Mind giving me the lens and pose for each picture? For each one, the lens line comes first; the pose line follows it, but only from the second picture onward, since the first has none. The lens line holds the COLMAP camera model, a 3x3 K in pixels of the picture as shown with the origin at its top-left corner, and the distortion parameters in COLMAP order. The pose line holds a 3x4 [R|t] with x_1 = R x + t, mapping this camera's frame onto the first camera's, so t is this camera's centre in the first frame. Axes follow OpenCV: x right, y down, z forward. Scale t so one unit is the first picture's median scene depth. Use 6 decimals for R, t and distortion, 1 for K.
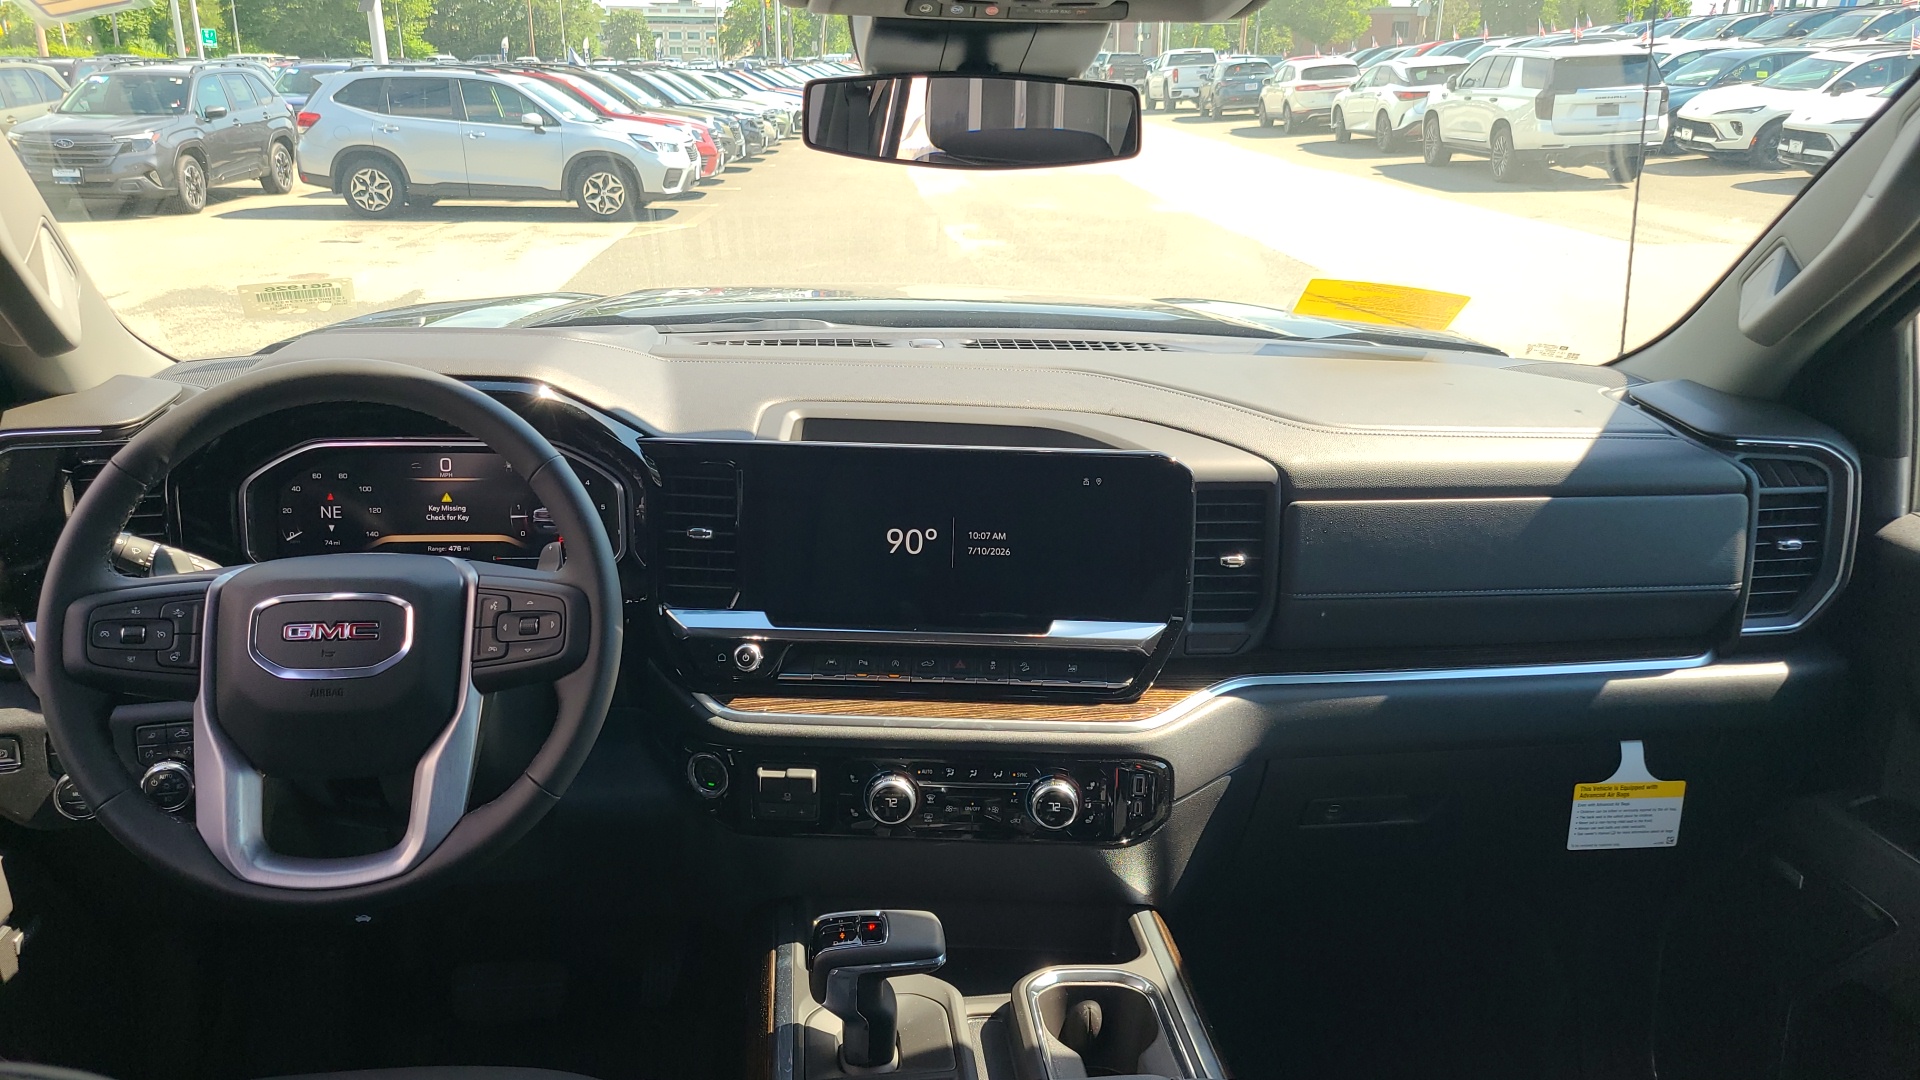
lens RADIAL K [[1499.0, 0, 956.2], [0, 1499.0, 514.9], [0, 0, 1]] dist [0.029487, -0.010317]
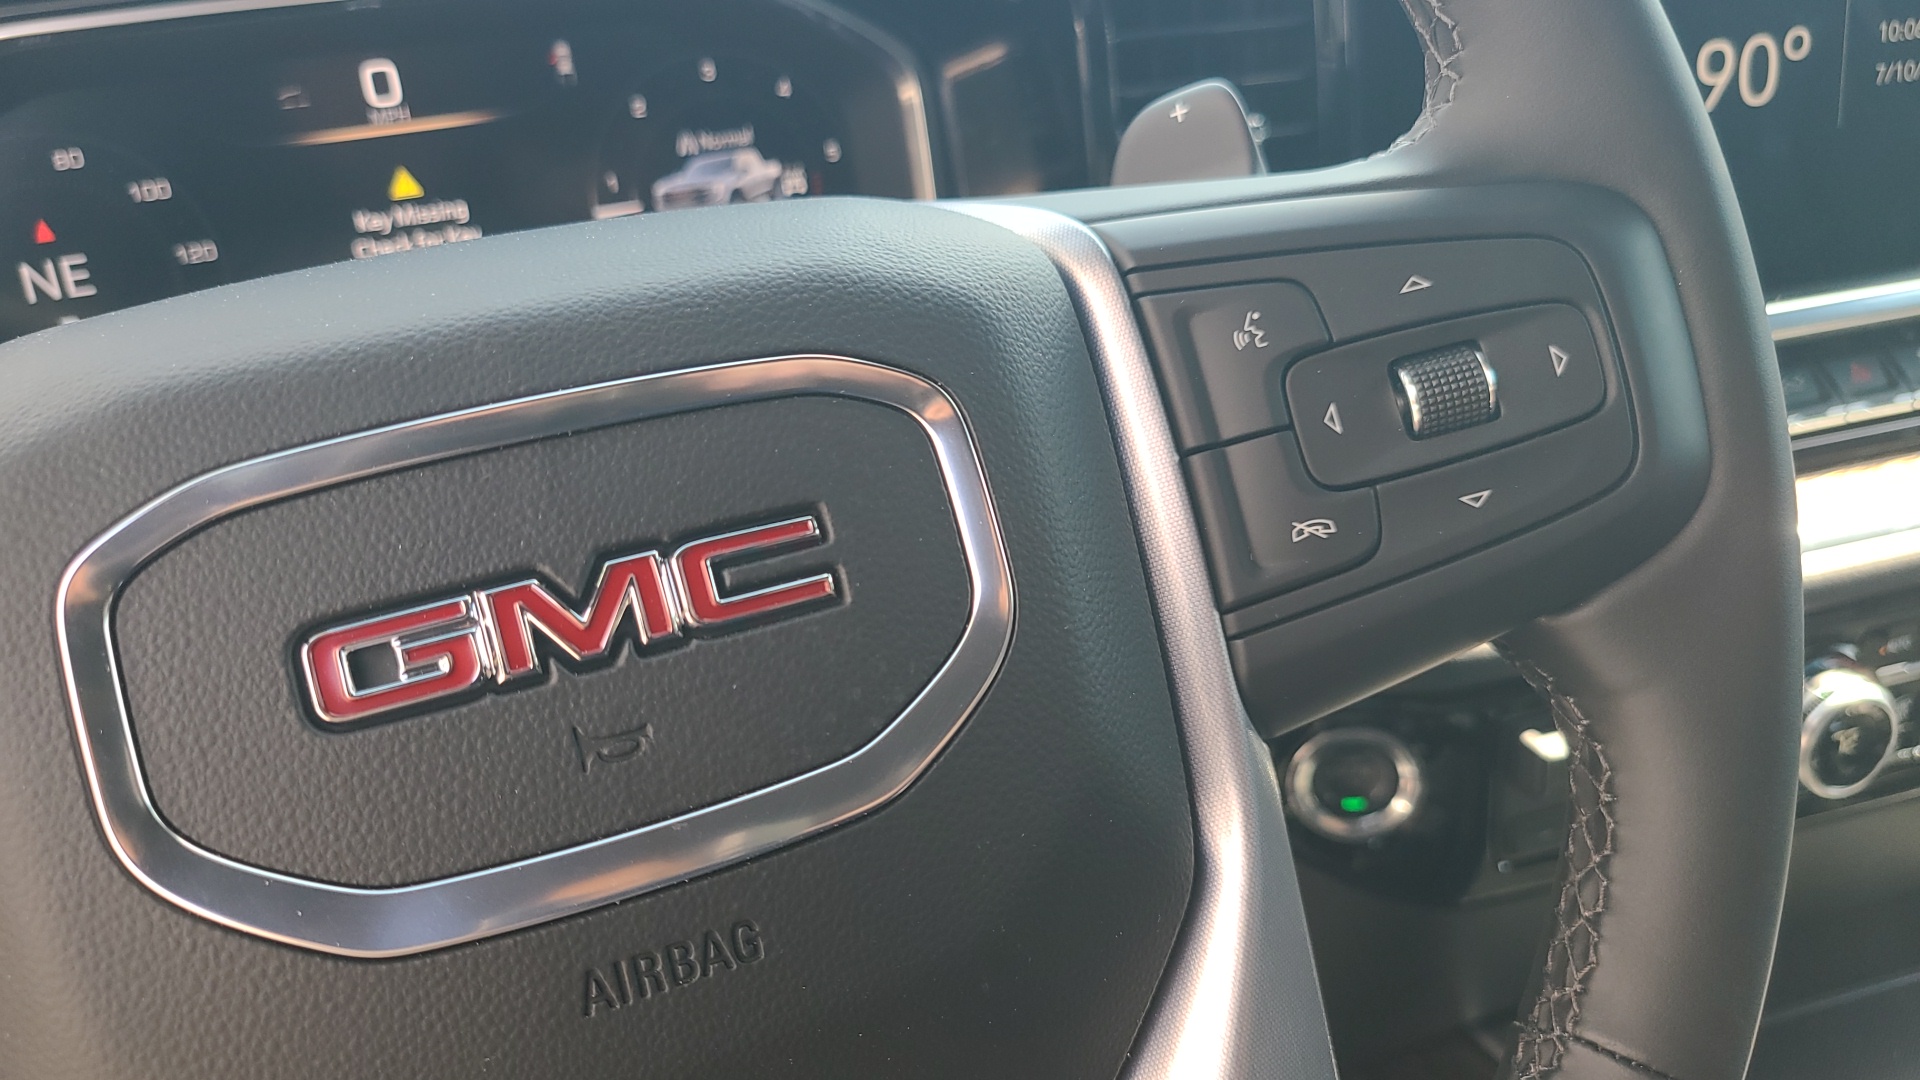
lens RADIAL K [[1467.4, 0, 933.9], [0, 1467.4, 543.0], [0, 0, 1]] dist [-0.008143, -0.006198]
pose [[0.948726, -0.209945, 0.236308, -0.322863], [0.178204, 0.972689, 0.148724, 0.040009], [-0.261078, -0.098988, 0.960229, 0.645121]]
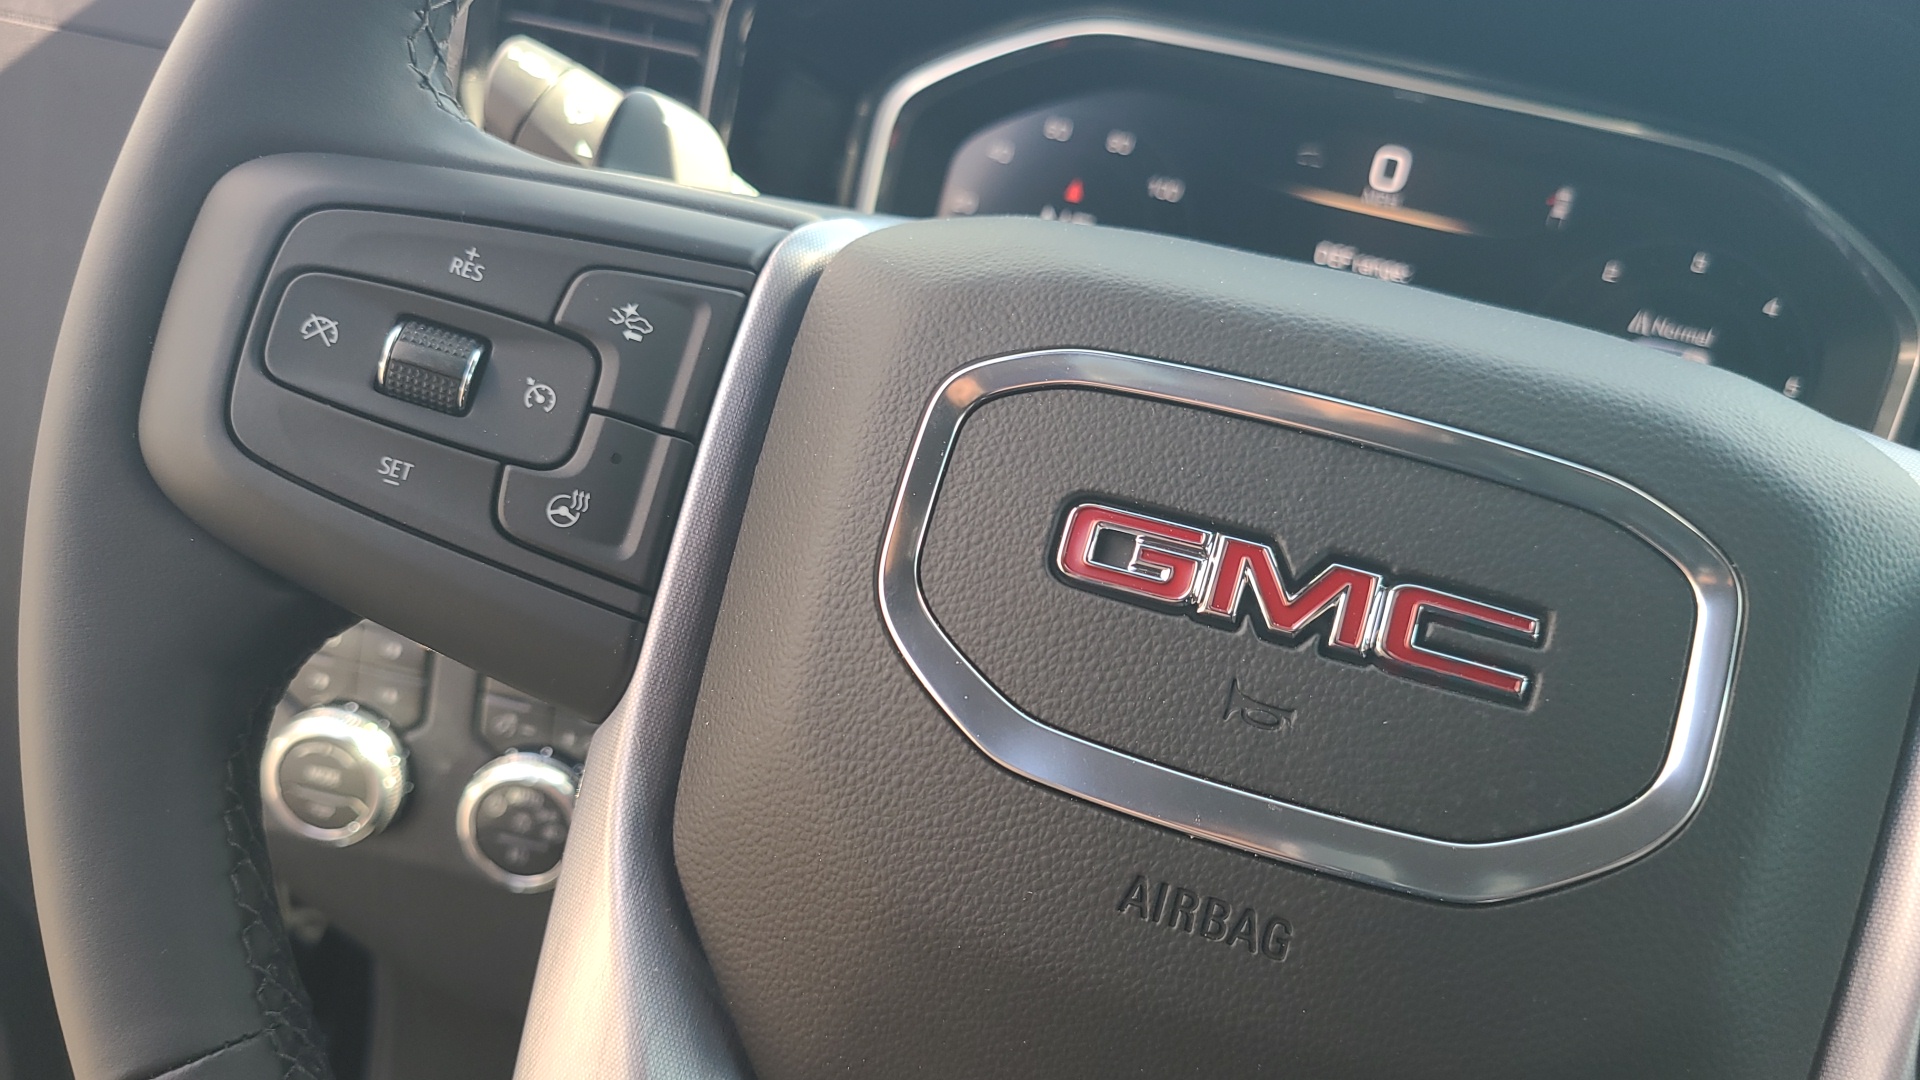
lens RADIAL K [[1461.6, 0, 965.5], [0, 1461.6, 557.2], [0, 0, 1]] dist [-0.004423, -0.000748]
pose [[0.923866, 0.271229, -0.270012, -0.314950], [-0.256546, 0.962428, 0.088973, 0.052032], [0.283999, -0.012928, 0.958737, 0.632444]]
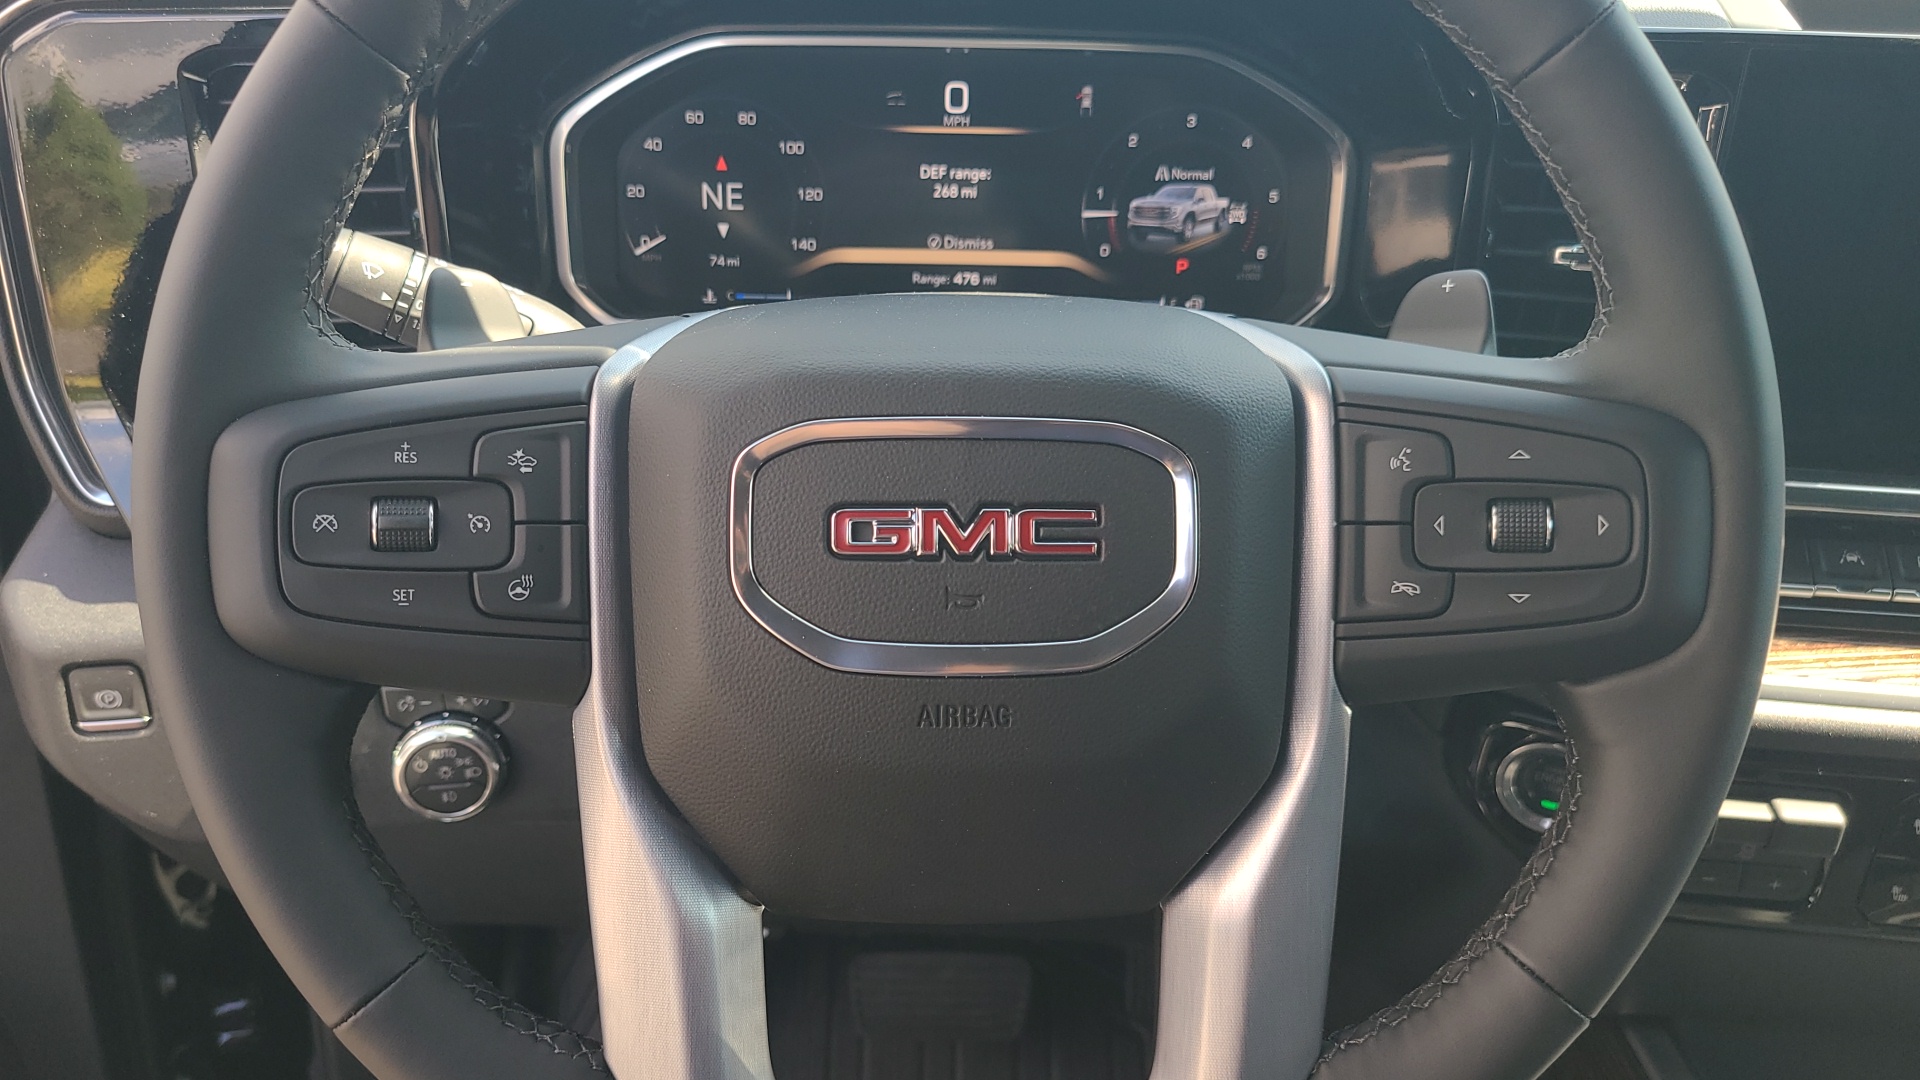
lens RADIAL K [[1451.1, 0, 951.5], [0, 1451.1, 539.5], [0, 0, 1]] dist [0.009677, 0.001410]
pose [[0.997451, 0.033476, -0.063016, -0.309402], [-0.020095, 0.979161, 0.202090, 0.010241], [0.068468, -0.200309, 0.977337, 0.530424]]
